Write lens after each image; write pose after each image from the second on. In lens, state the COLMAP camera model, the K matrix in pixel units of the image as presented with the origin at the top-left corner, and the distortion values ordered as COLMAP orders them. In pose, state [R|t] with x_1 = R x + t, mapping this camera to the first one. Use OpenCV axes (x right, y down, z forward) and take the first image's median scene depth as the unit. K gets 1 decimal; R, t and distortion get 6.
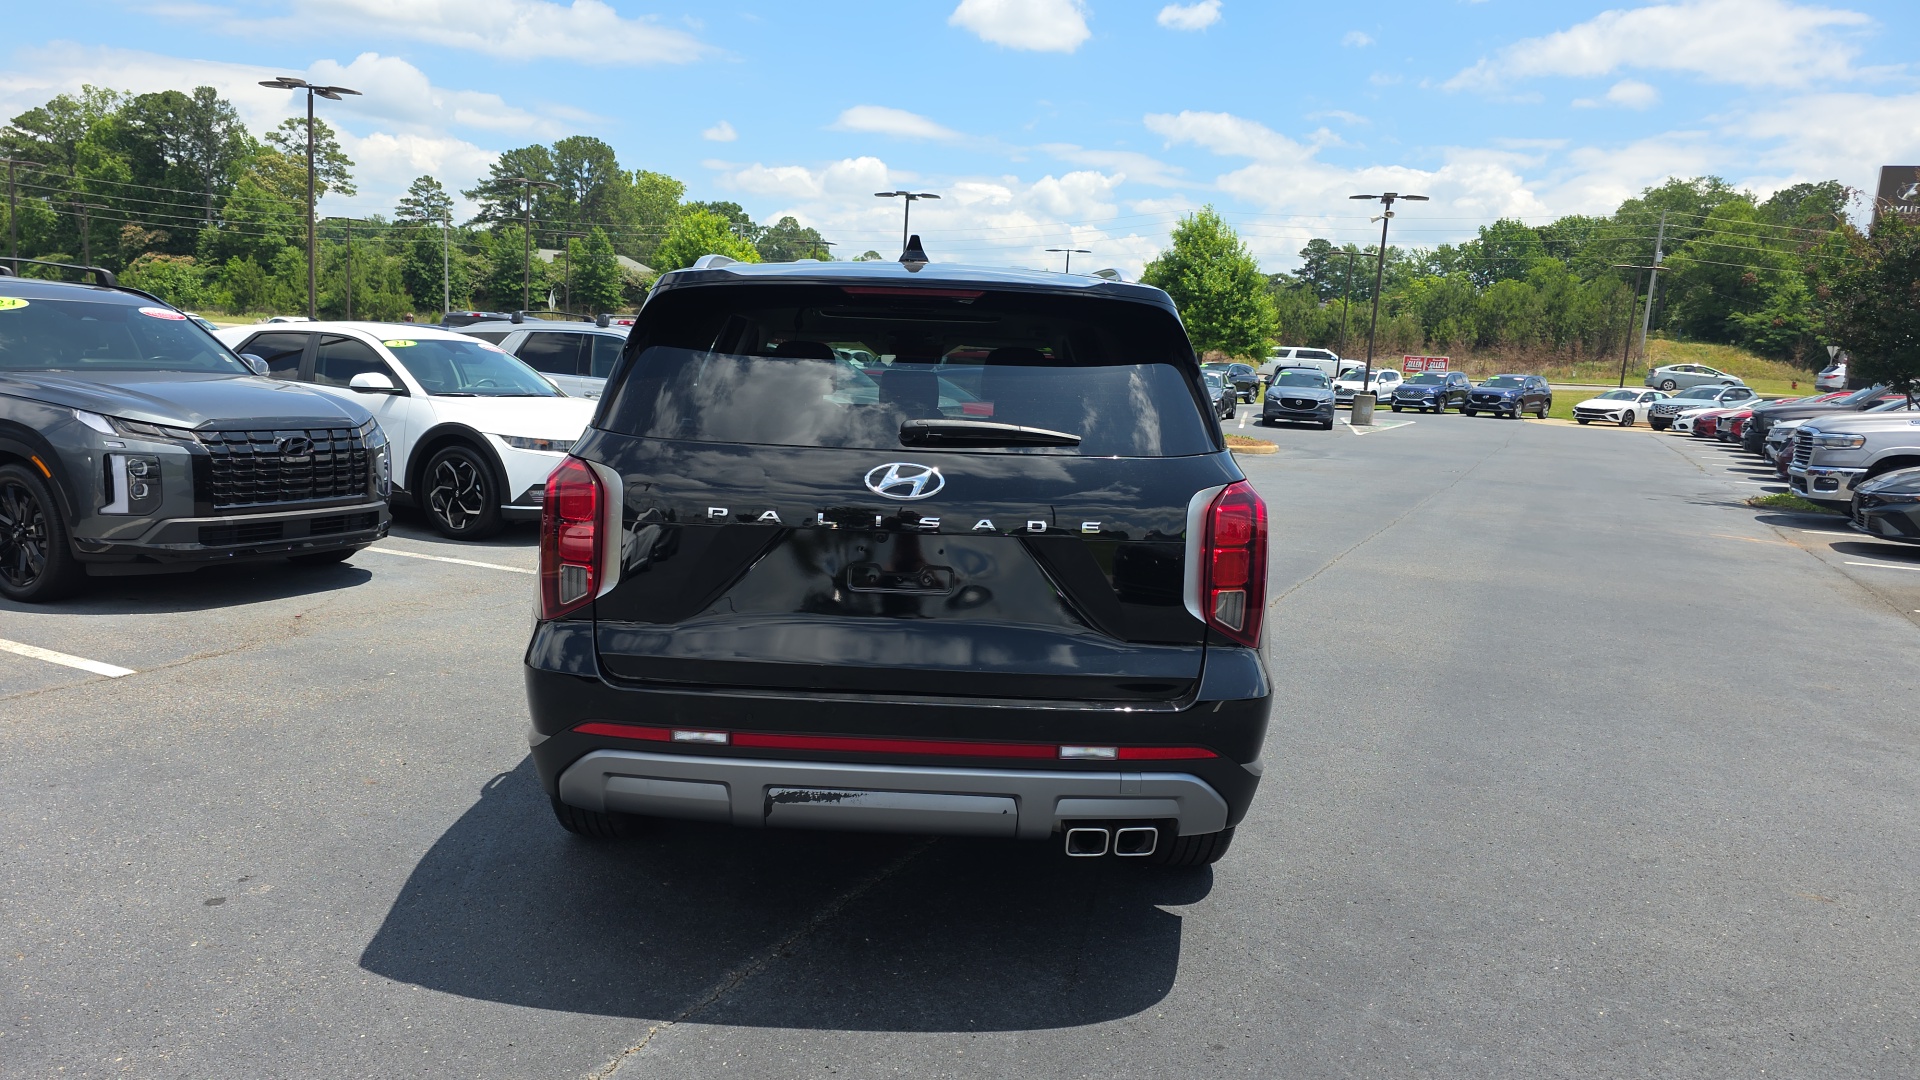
lens RADIAL K [[1333.1, 0, 878.4], [0, 1333.1, 565.5], [0, 0, 1]] dist [0.044747, -0.044395]
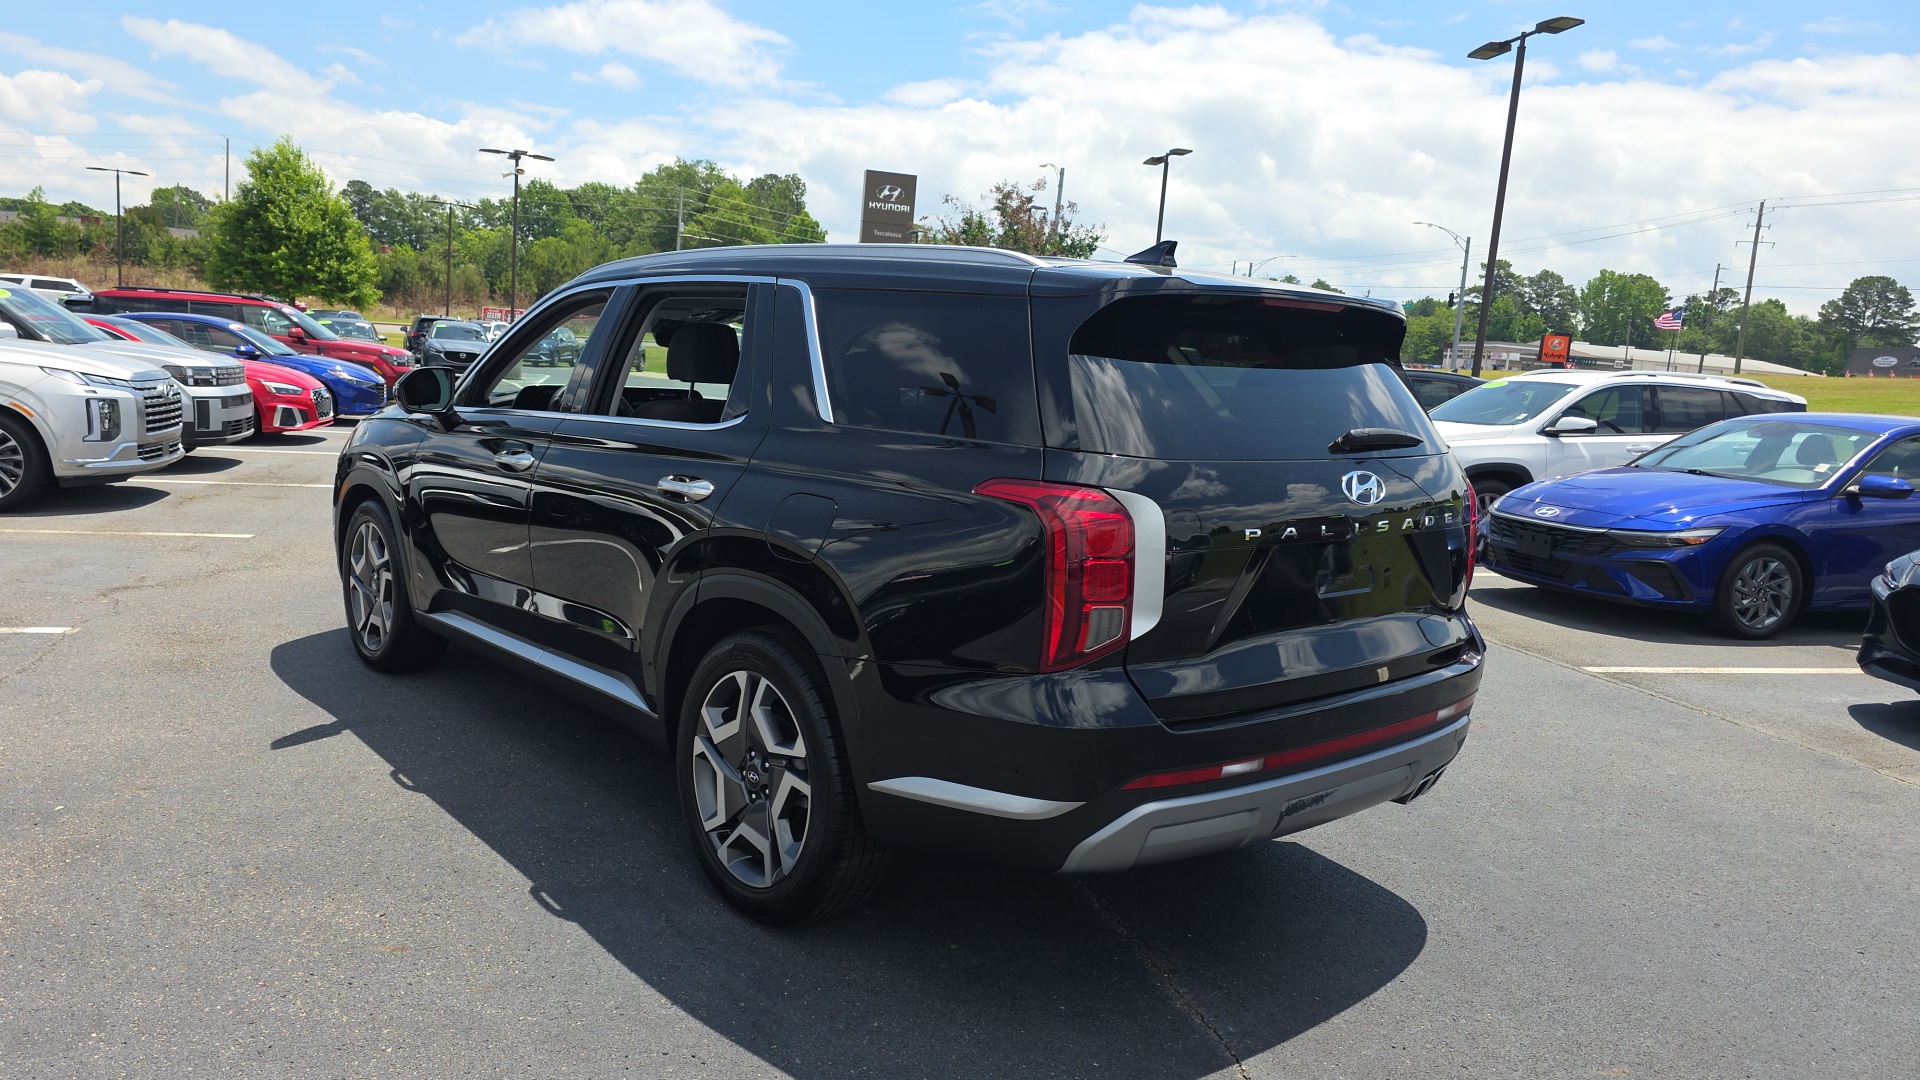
lens RADIAL K [[1351.7, 0, 837.8], [0, 1351.7, 555.7], [0, 0, 1]] dist [0.031215, -0.035631]
pose [[0.744675, -0.094937, 0.660640, -0.091618], [0.072983, 0.995479, 0.060789, -0.009676], [-0.663425, 0.002947, 0.748237, 0.043270]]
